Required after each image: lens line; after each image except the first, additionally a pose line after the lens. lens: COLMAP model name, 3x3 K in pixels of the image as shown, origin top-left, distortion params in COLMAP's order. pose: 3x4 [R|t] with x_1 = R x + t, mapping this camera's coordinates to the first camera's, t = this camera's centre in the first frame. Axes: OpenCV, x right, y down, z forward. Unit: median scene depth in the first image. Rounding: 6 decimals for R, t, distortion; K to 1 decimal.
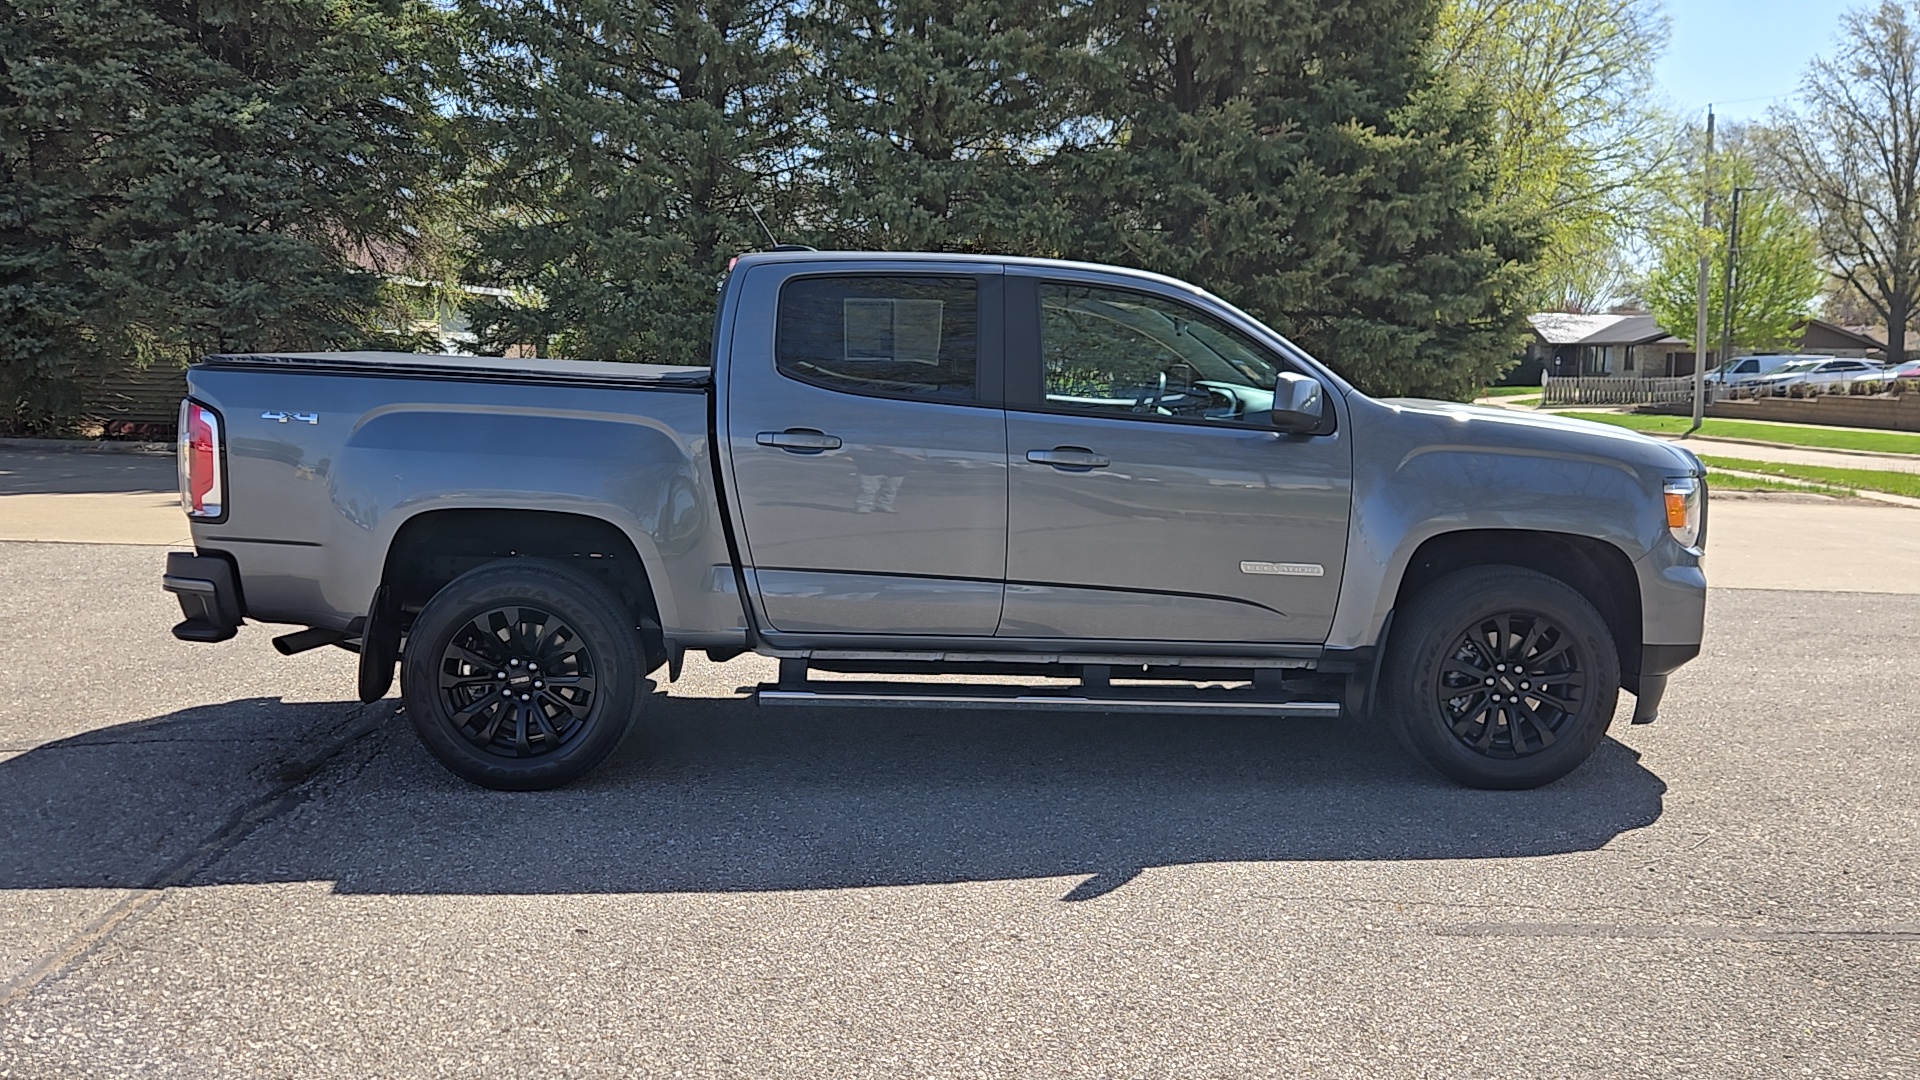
lens RADIAL K [[1596.8, 0, 956.3], [0, 1596.8, 534.3], [0, 0, 1]] dist [0.013465, -0.002023]
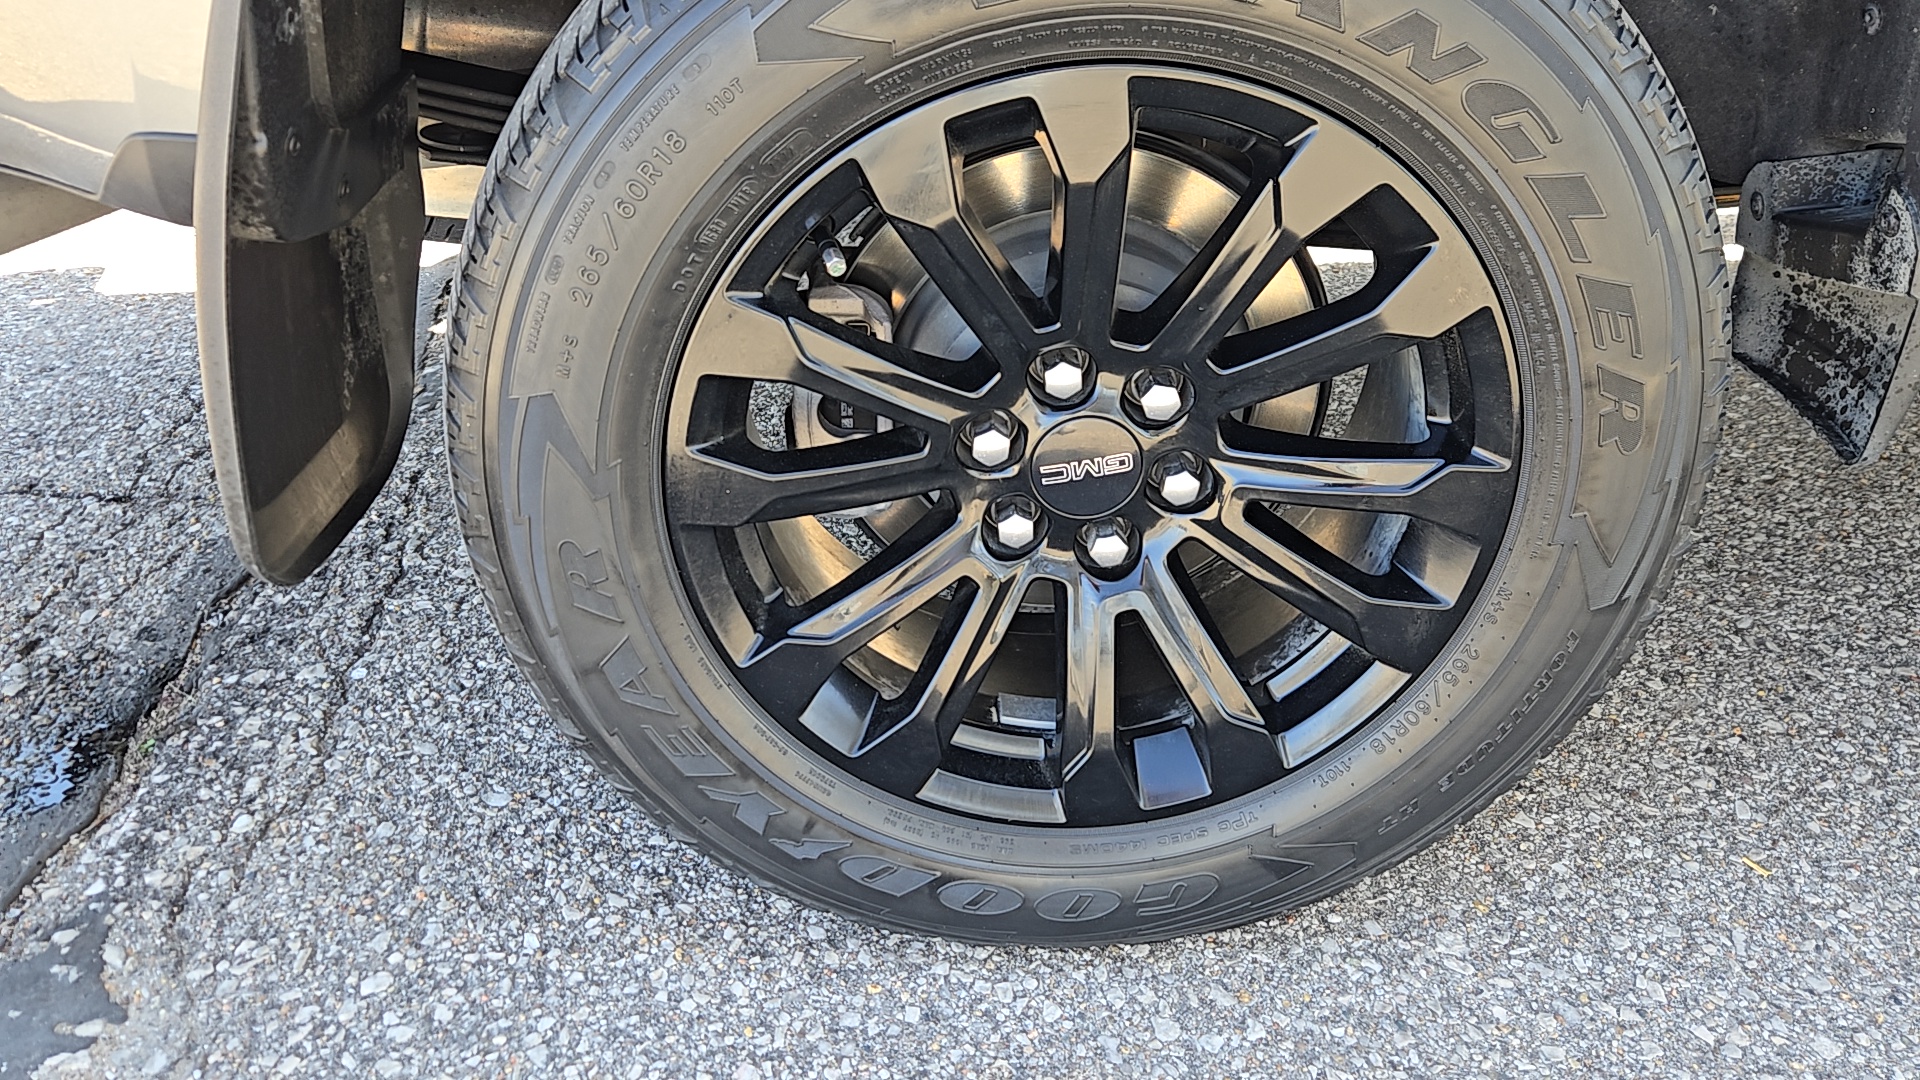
lens RADIAL K [[1596.8, 0, 956.3], [0, 1596.8, 534.3], [0, 0, 1]] dist [0.013465, -0.002023]
pose [[0.999764, 0.003163, -0.021510, -0.282473], [0.005325, 0.923600, 0.383320, 0.026589], [0.021079, -0.383344, 0.923365, 0.819749]]
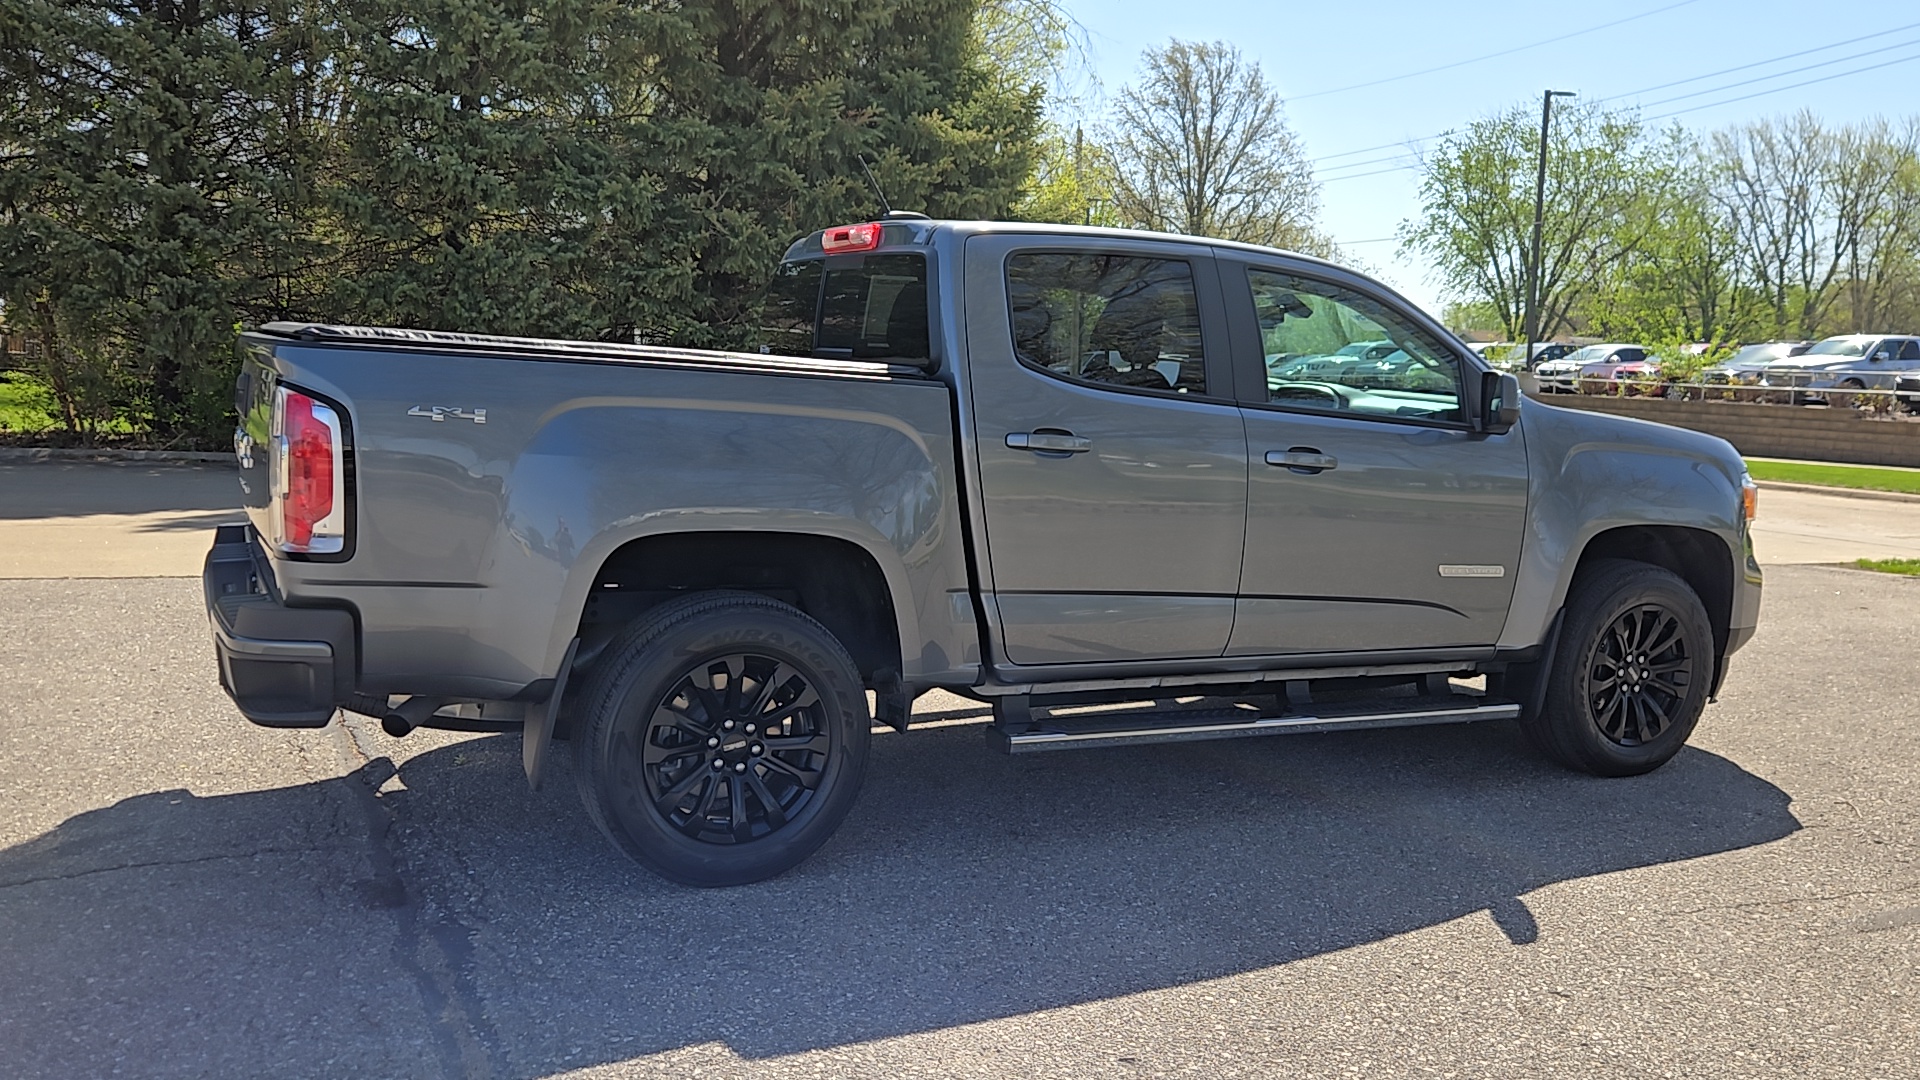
lens RADIAL K [[1596.8, 0, 956.3], [0, 1596.8, 534.3], [0, 0, 1]] dist [0.013465, -0.002023]
pose [[0.918808, -0.026975, 0.393781, -0.478191], [0.023016, 0.999626, 0.014772, -0.022828], [-0.394032, -0.004510, 0.919086, 0.227905]]
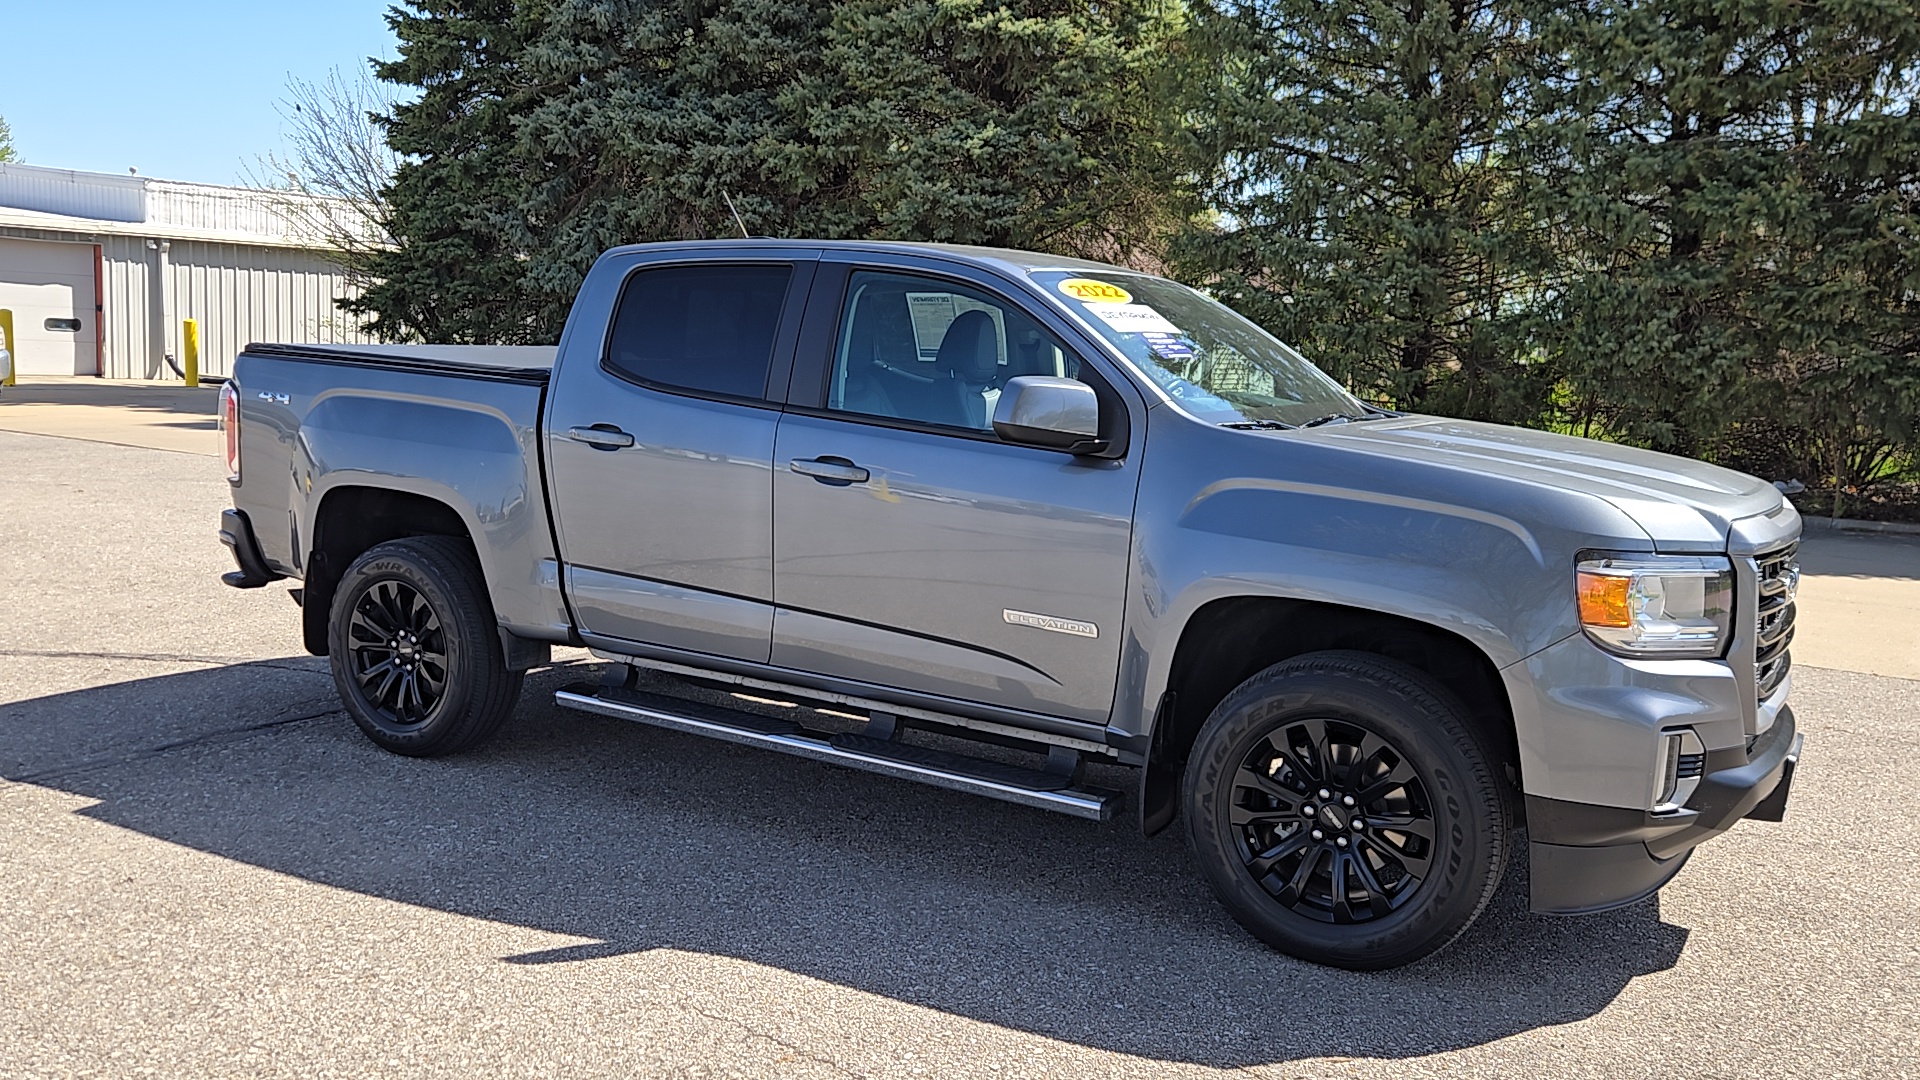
lens RADIAL K [[1596.8, 0, 956.3], [0, 1596.8, 534.3], [0, 0, 1]] dist [0.013465, -0.002023]
pose [[0.826000, 0.075030, -0.558654, 0.614710], [-0.079458, 0.996704, 0.016378, -0.032355], [0.558042, 0.030862, 0.829239, 0.317886]]
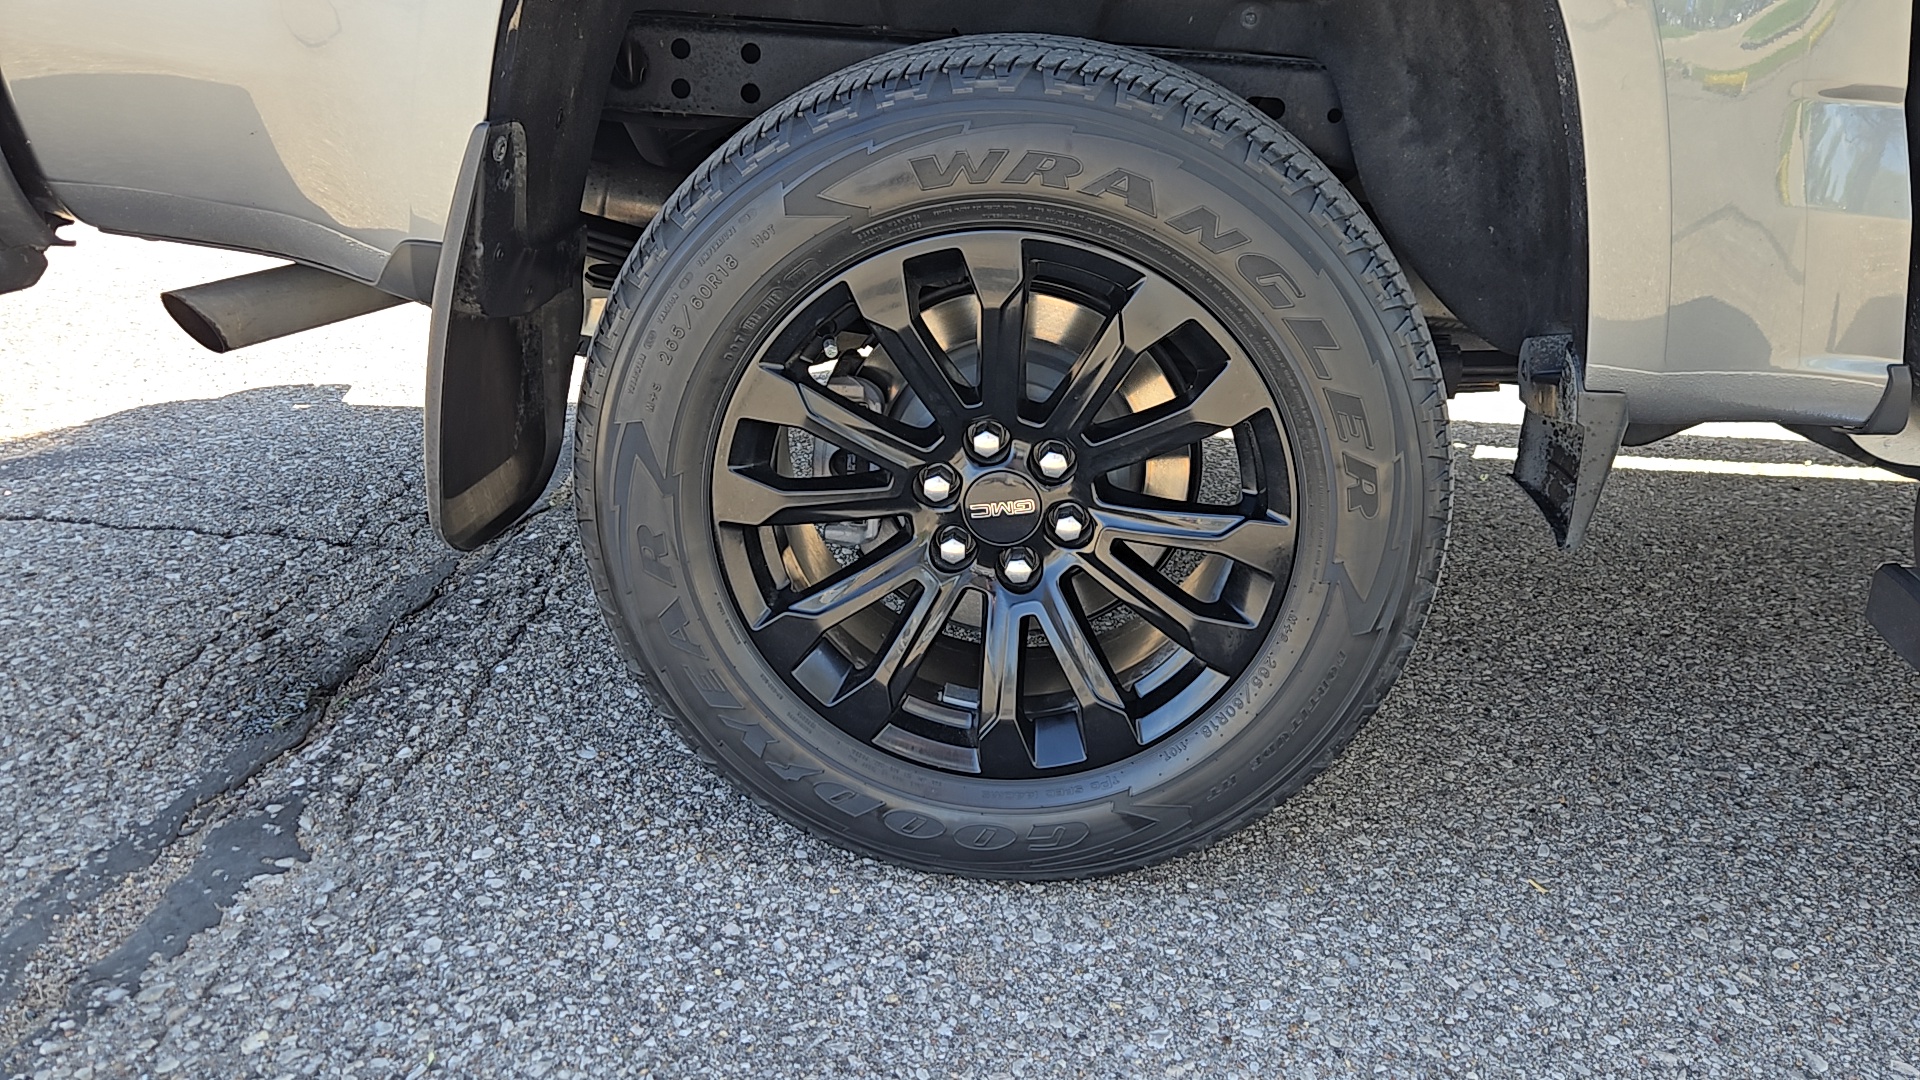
lens RADIAL K [[1596.8, 0, 956.3], [0, 1596.8, 534.3], [0, 0, 1]] dist [0.013465, -0.002023]
pose [[0.988998, 0.074041, -0.128063, -0.244537], [-0.039320, 0.966158, 0.254935, 0.027161], [0.142604, -0.247095, 0.958440, 0.736652]]
